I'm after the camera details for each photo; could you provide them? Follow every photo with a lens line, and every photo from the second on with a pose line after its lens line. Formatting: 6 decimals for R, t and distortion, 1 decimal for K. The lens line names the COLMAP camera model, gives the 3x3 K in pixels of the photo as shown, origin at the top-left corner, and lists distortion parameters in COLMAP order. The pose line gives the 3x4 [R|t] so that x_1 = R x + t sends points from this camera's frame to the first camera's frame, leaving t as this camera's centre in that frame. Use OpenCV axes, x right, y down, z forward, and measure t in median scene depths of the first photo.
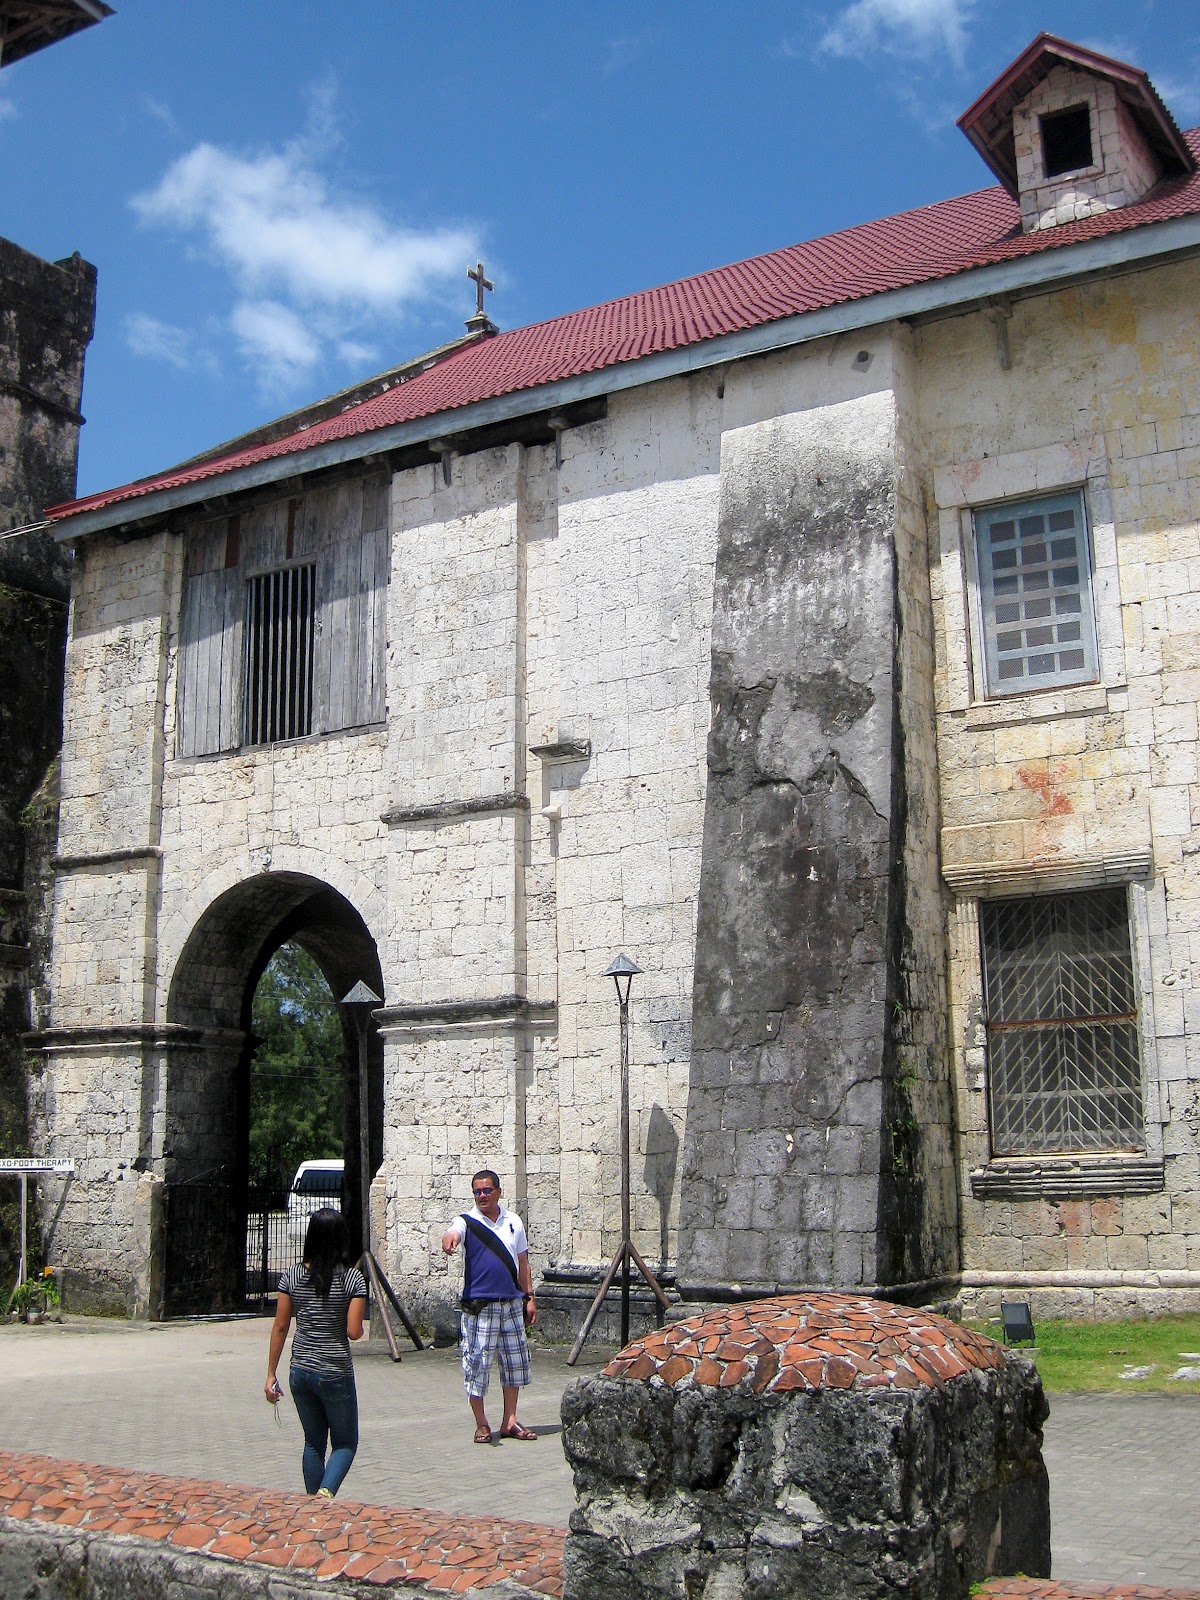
lens RADIAL K [[1889.4, 0, 604.9], [0, 1889.4, 775.7], [0, 0, 1]] dist [-0.148774, 0.000000]
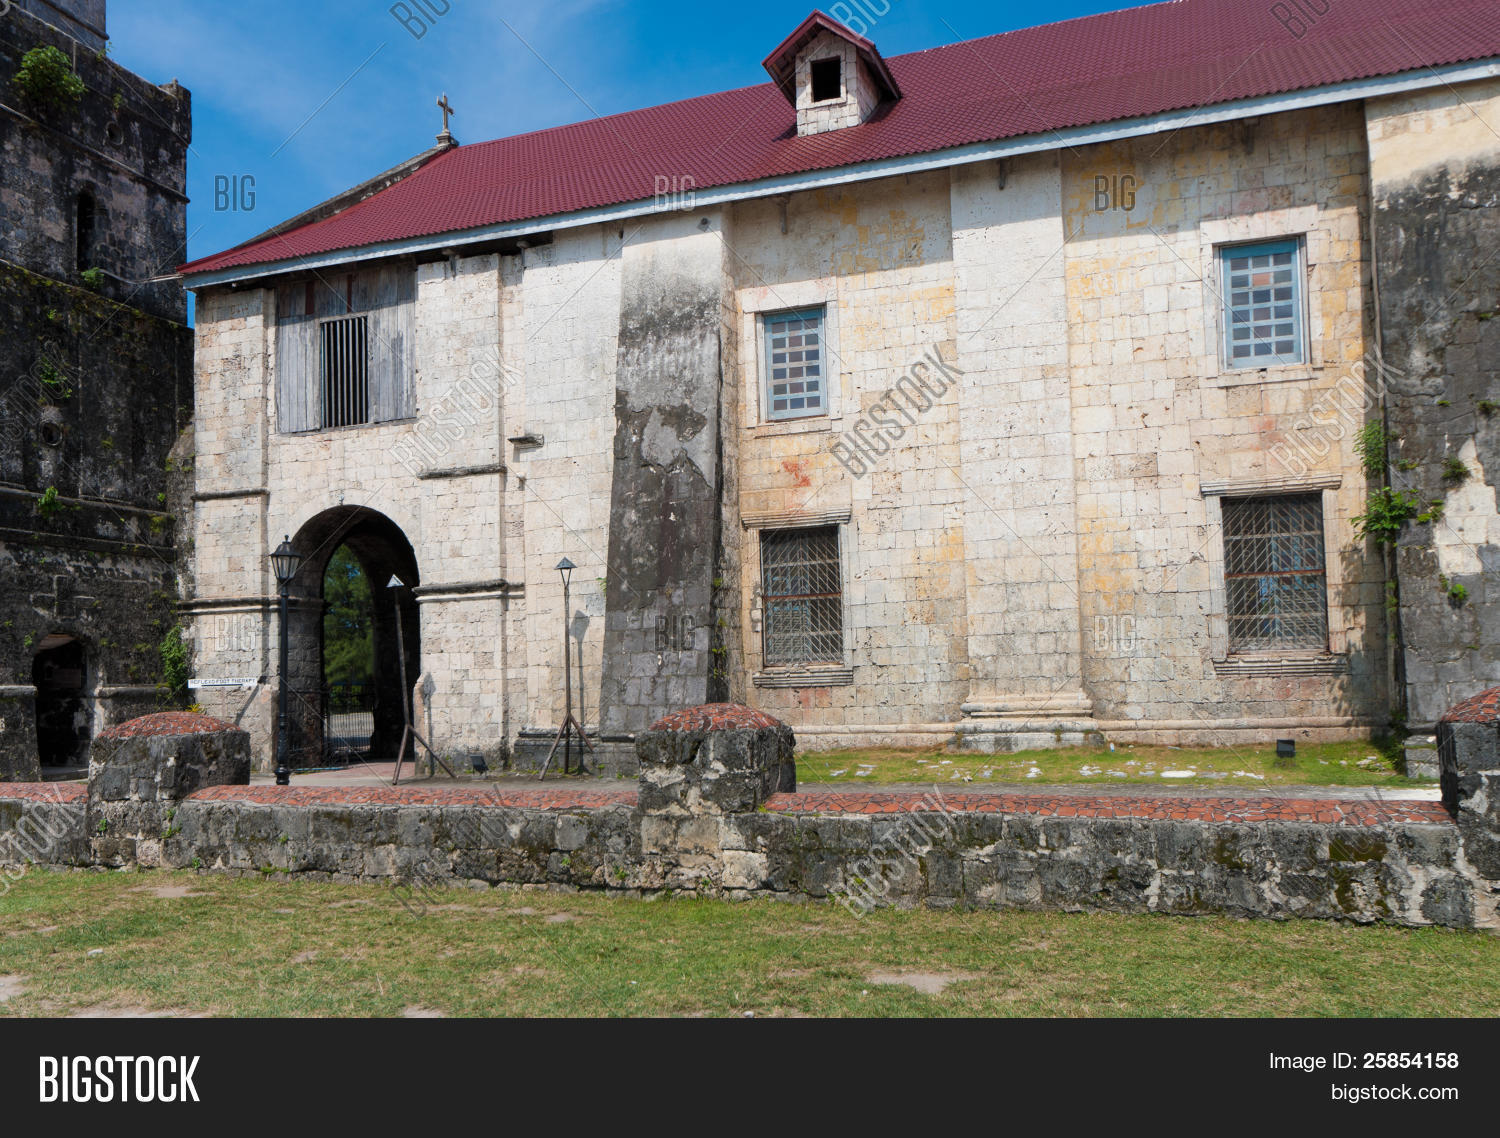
lens RADIAL K [[1309.3, 0, 765.4], [0, 1309.3, 612.6], [0, 0, 1]] dist [-0.008683, 0.012530]
pose [[0.978024, -0.003170, 0.208469, -0.060070], [-0.028526, 0.988446, 0.148863, -0.042610], [-0.206533, -0.151538, 0.966634, -0.243765]]
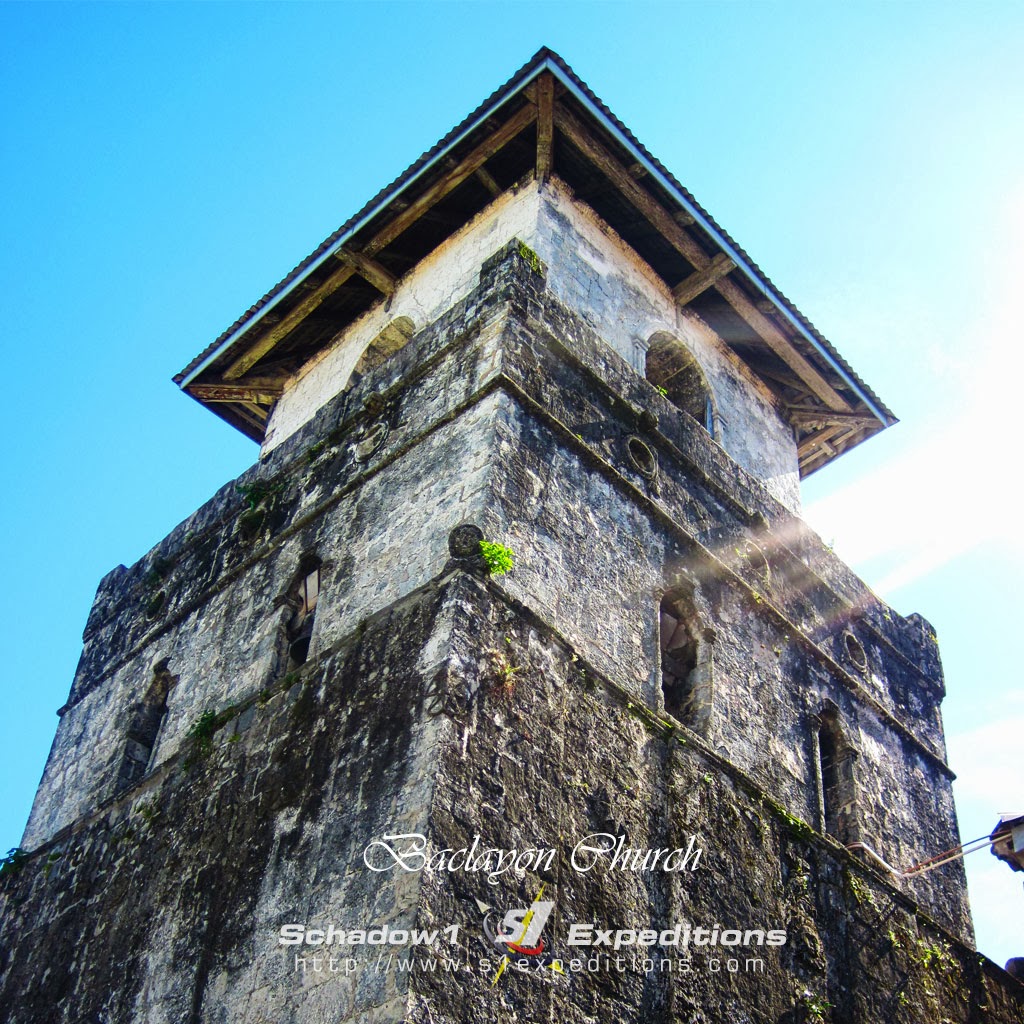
lens RADIAL K [[1448.0, 0, 484.1], [0, 1448.0, 677.2], [0, 0, 1]] dist [-0.149331, 0.000000]
pose [[0.959286, -0.106103, -0.261749, -0.425710], [-0.033988, 0.876651, -0.479924, 0.123711], [0.280384, 0.469281, 0.837353, 0.504620]]
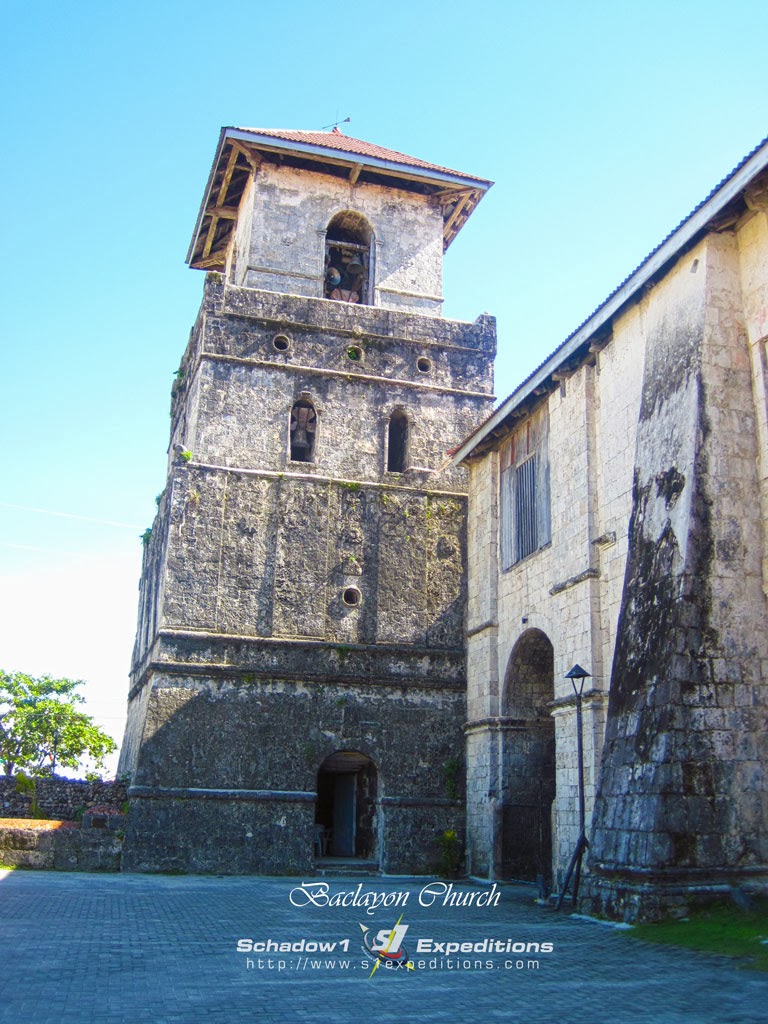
lens RADIAL K [[1068.0, 0, 392.1], [0, 1068.0, 519.9], [0, 0, 1]] dist [-0.149845, 0.000000]
pose [[0.728107, -0.156557, -0.667345, 0.470714], [0.113244, 0.987664, -0.108147, 0.048583], [0.676044, 0.003170, 0.736854, 0.181981]]
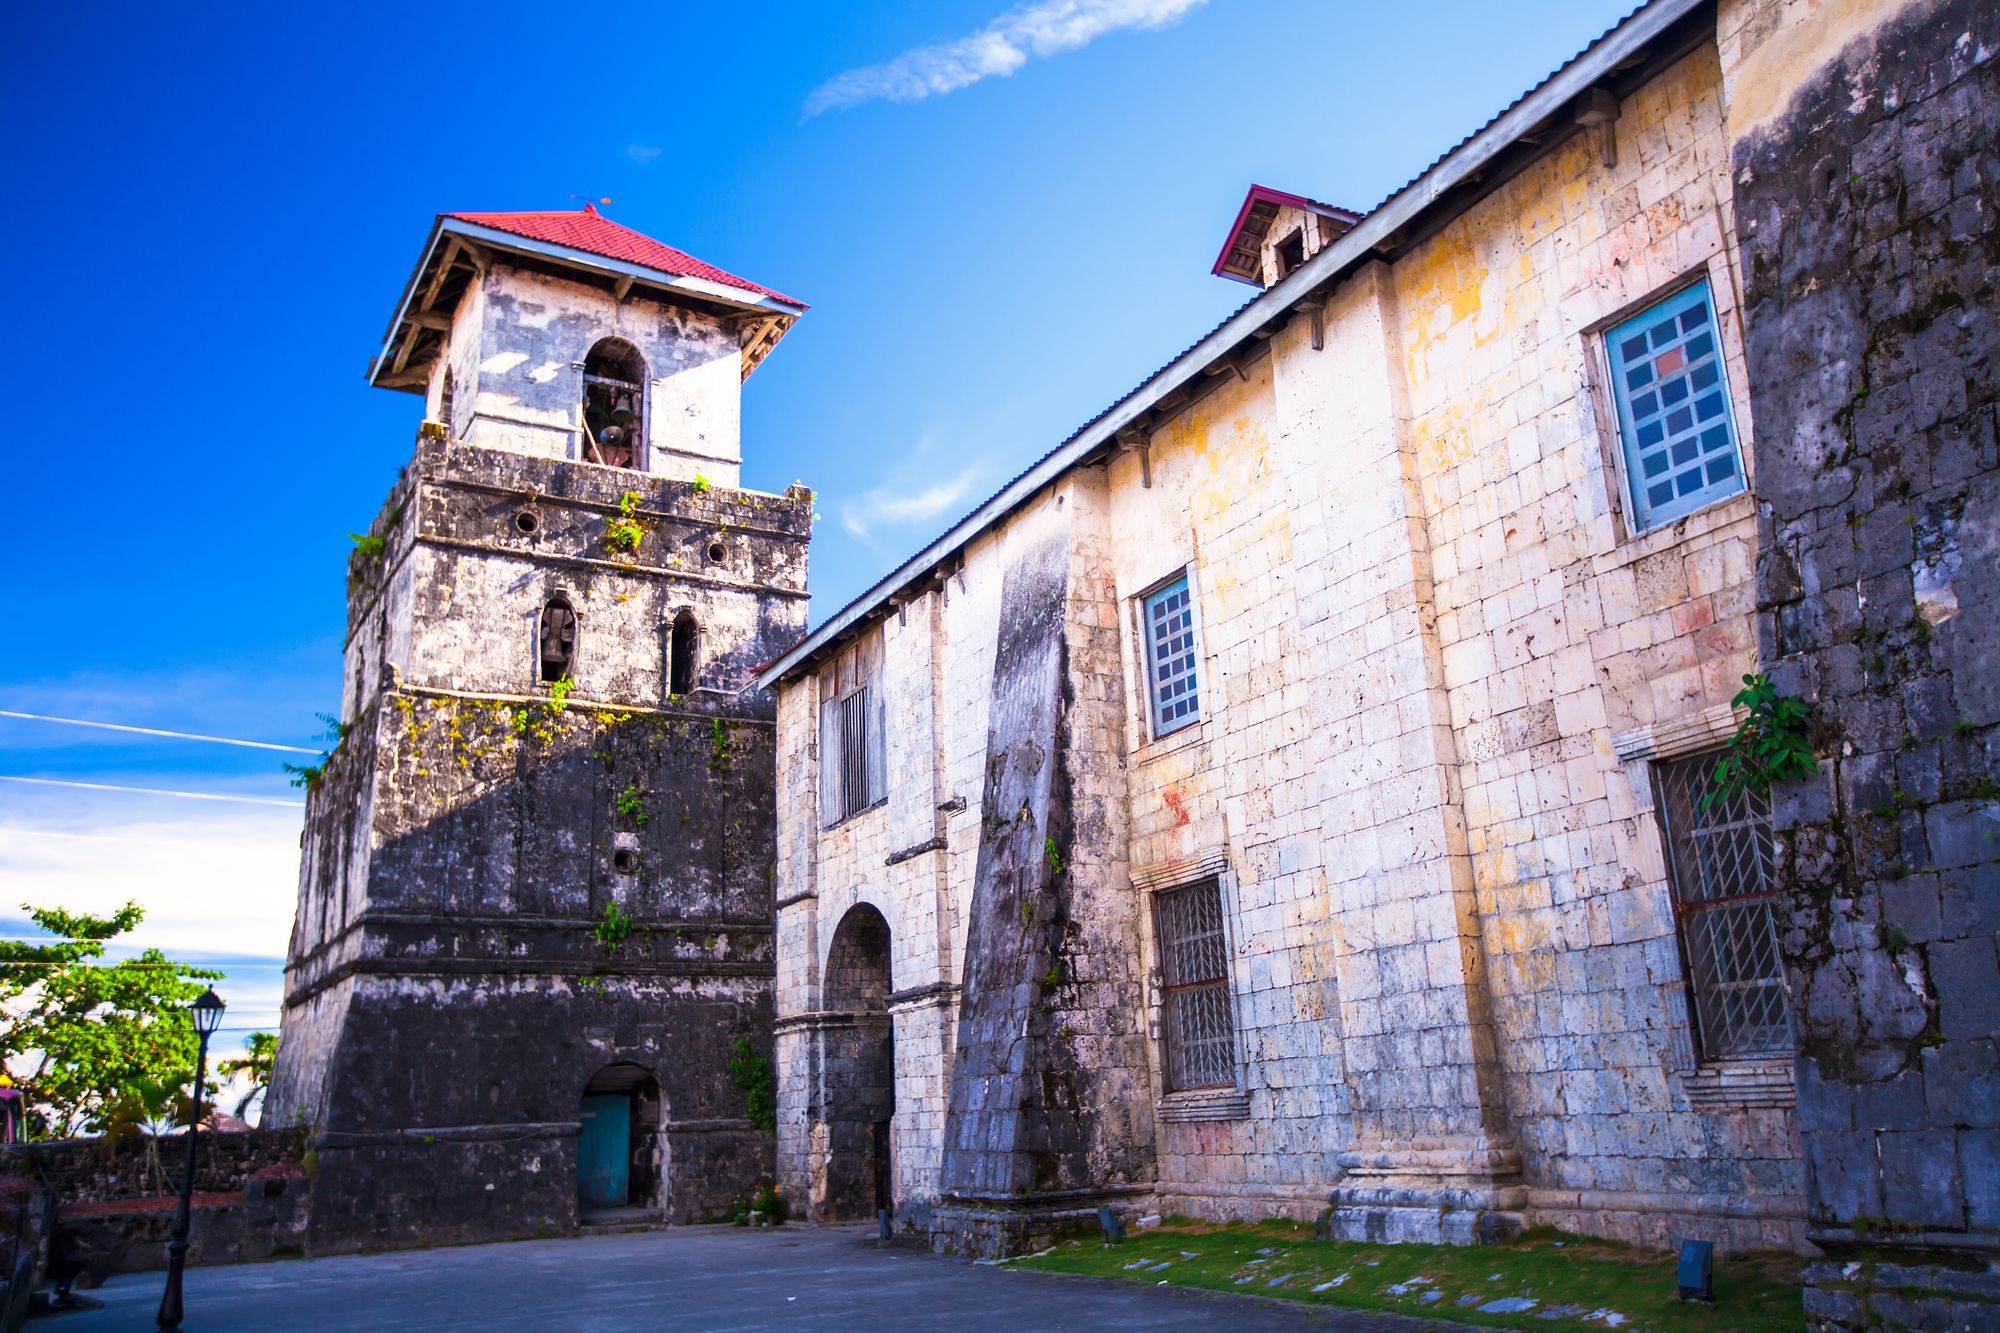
lens RADIAL K [[1586.4, 0, 995.8], [0, 1586.4, 656.5], [0, 0, 1]] dist [-0.000007, 0.029454]
pose [[0.864821, -0.162573, -0.475030, 0.594395], [0.132973, 0.986505, -0.095533, -0.006068], [0.484151, 0.019453, 0.874768, -0.035017]]
